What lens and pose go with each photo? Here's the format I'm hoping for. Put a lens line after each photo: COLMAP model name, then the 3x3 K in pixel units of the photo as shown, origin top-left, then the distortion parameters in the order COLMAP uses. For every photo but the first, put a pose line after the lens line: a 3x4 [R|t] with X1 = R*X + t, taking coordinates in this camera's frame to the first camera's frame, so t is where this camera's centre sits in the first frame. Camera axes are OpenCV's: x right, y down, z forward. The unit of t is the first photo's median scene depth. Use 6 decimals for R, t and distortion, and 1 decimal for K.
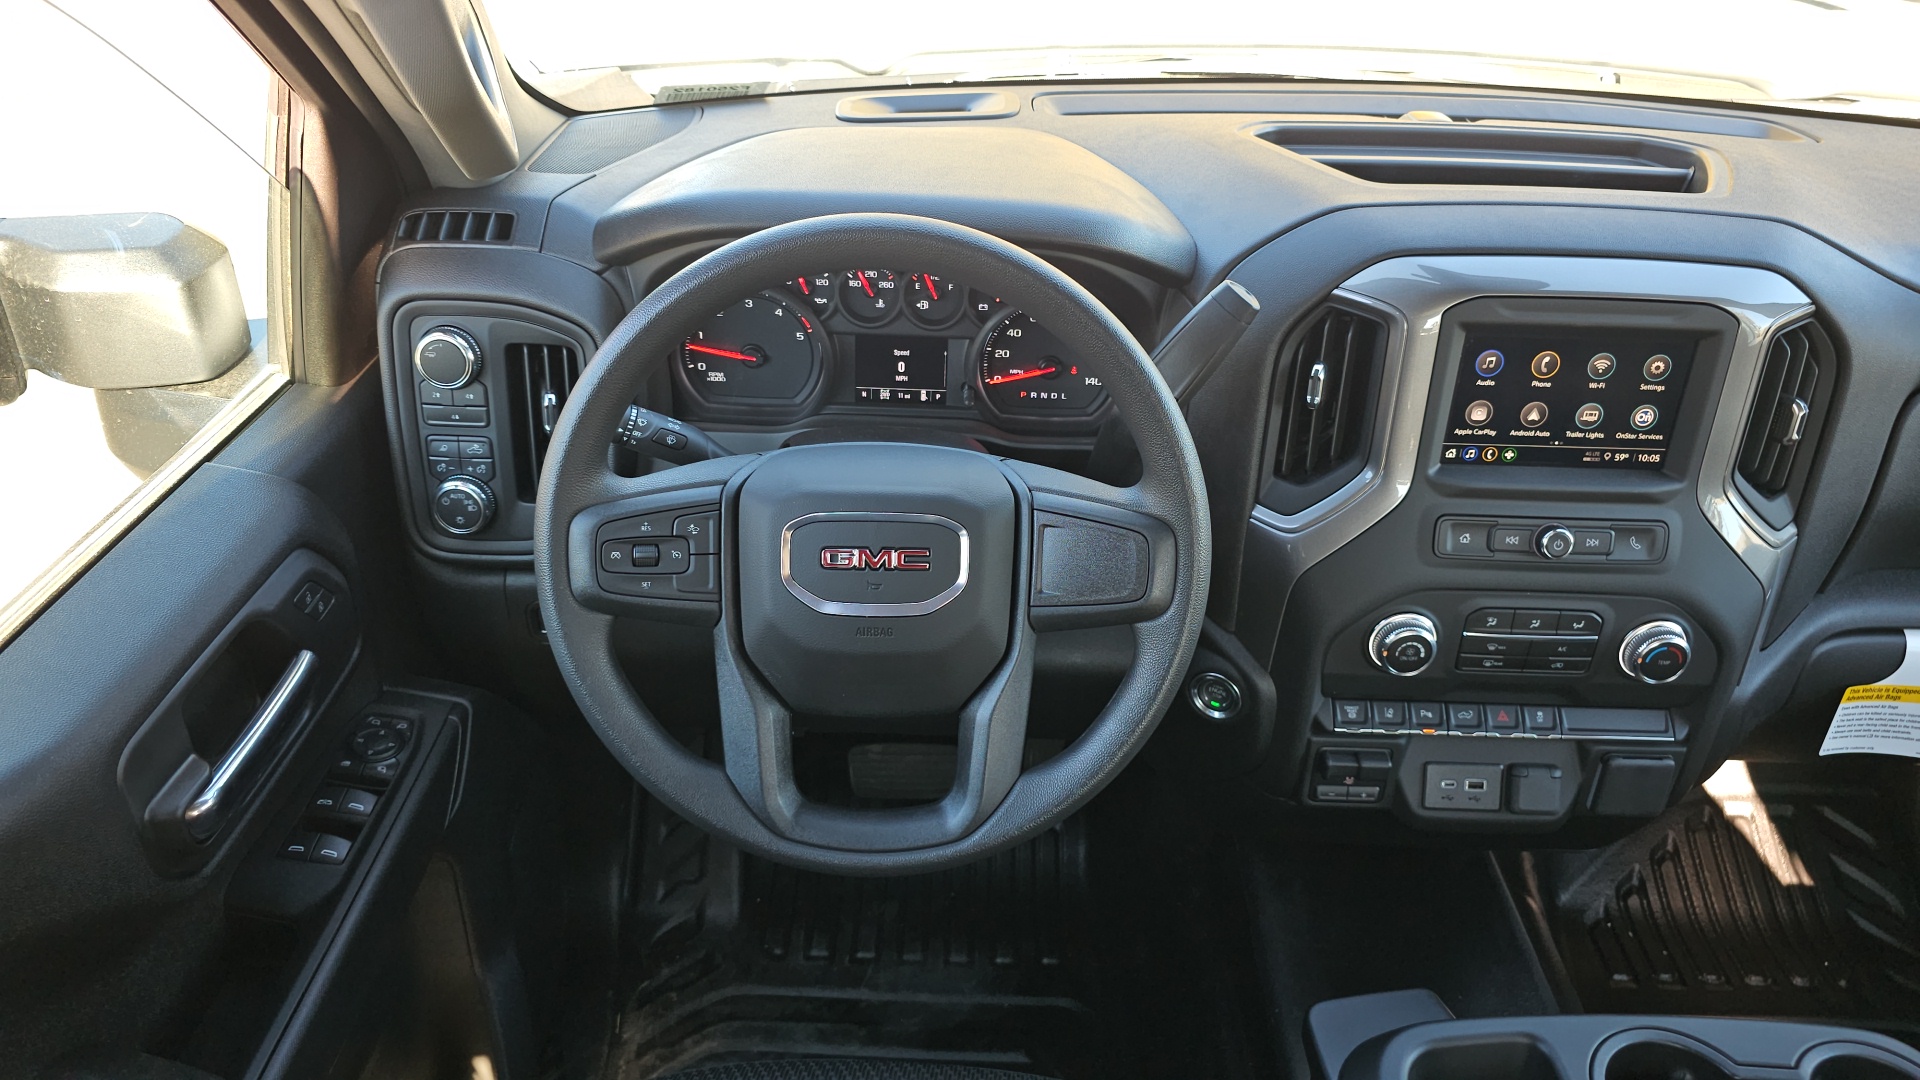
lens RADIAL K [[1383.8, 0, 970.4], [0, 1383.8, 537.4], [0, 0, 1]] dist [0.092854, -0.044356]
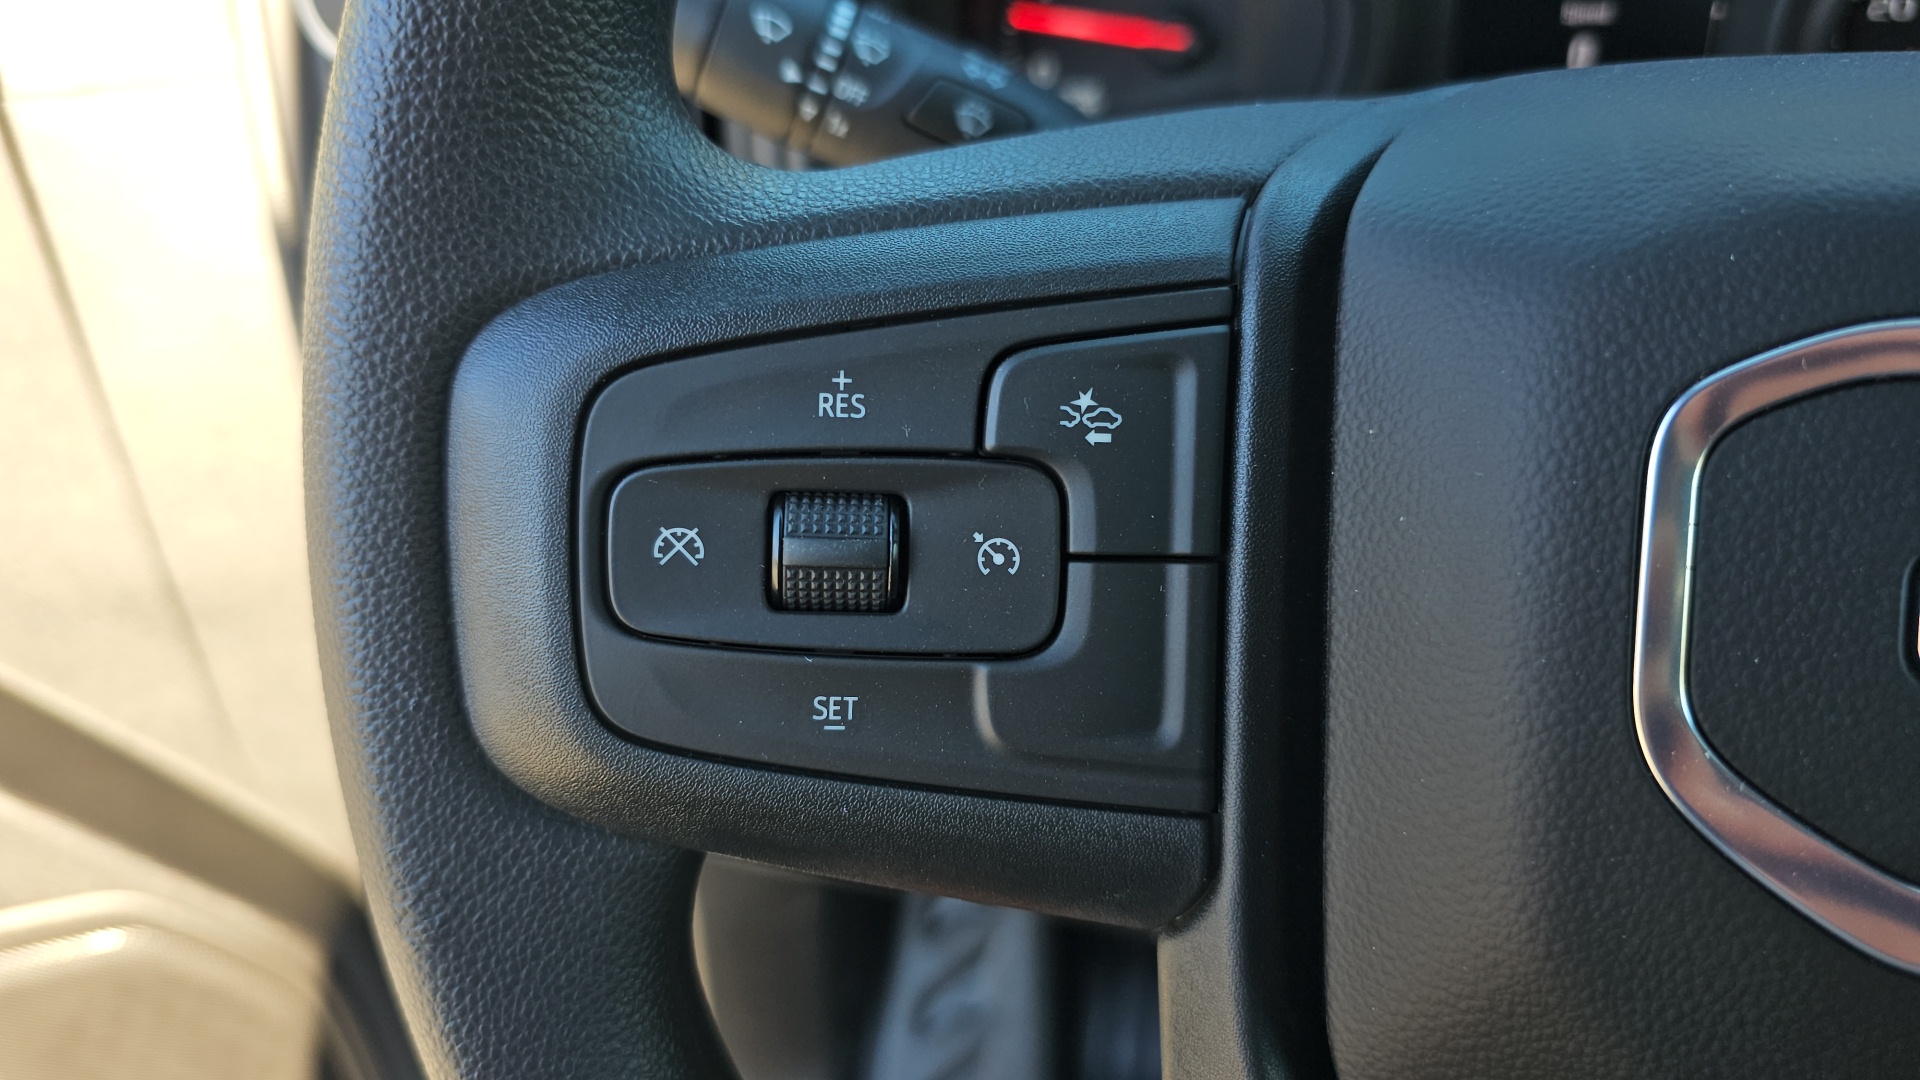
lens RADIAL K [[1383.8, 0, 962.2], [0, 1383.8, 538.7], [0, 0, 1]] dist [0.092854, -0.044356]
pose [[0.979906, 0.036844, -0.196028, -0.138952], [-0.032607, 0.999161, 0.024795, 0.004452], [0.196777, -0.017905, 0.980285, 0.631841]]
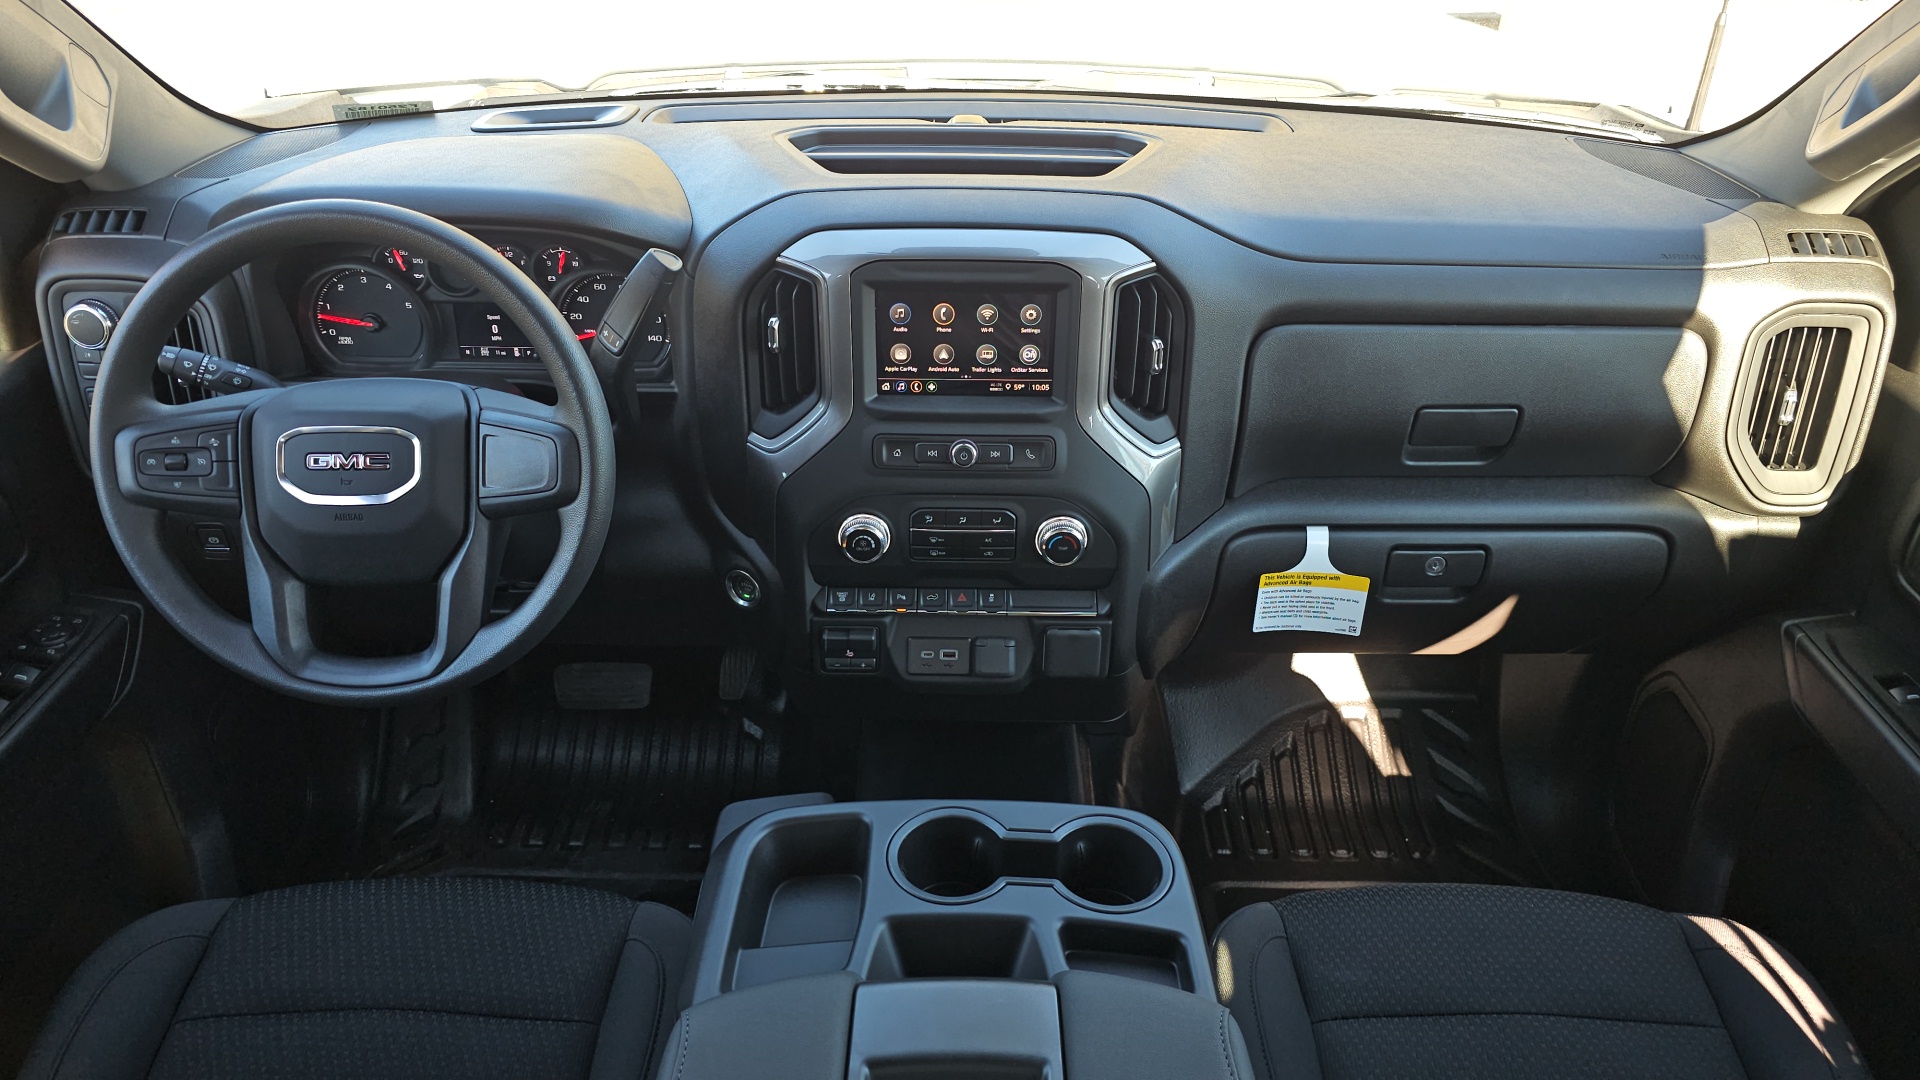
lens RADIAL K [[1383.8, 0, 939.1], [0, 1383.8, 534.1], [0, 0, 1]] dist [0.092854, -0.044356]
pose [[0.999143, -0.018621, -0.036974, 0.413071], [0.018382, 0.999808, -0.006794, 0.079511], [0.037093, 0.006109, 0.999293, -0.241386]]
